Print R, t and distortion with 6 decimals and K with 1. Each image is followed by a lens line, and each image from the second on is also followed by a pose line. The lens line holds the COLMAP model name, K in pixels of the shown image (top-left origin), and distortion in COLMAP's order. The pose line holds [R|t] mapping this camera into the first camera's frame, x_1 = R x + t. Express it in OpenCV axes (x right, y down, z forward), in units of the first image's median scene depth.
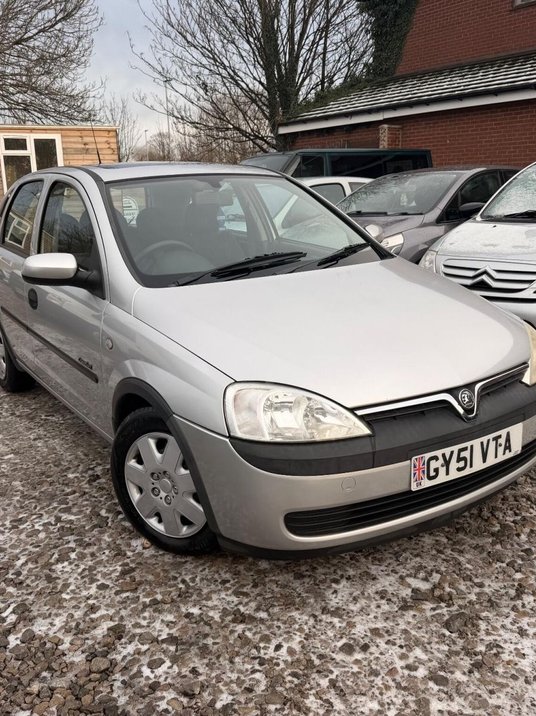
lens RADIAL K [[598.1, 0, 268.0], [0, 598.1, 358.0], [0, 0, 1]] dist [-0.006377, -0.002465]
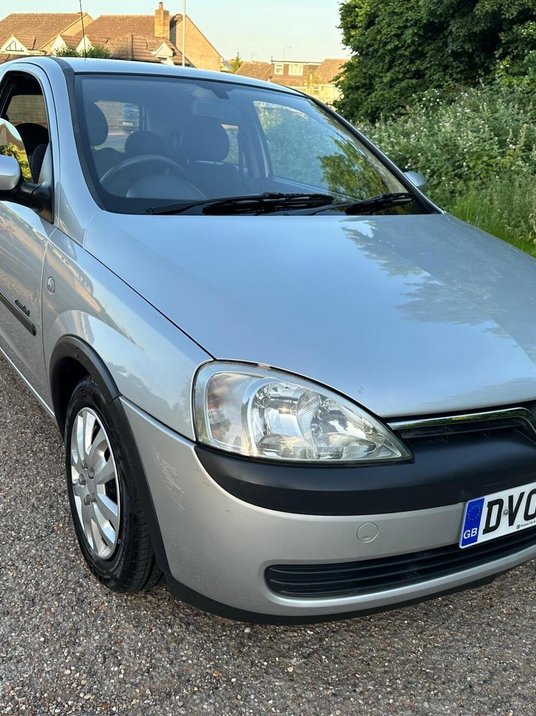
lens RADIAL K [[598.1, 0, 268.0], [0, 598.1, 358.0], [0, 0, 1]] dist [-0.006377, -0.002465]
pose [[0.994526, 0.103518, 0.014184, -0.005105], [-0.104192, 0.992717, 0.060471, -0.007542], [-0.007821, -0.061618, 0.998069, 0.328253]]
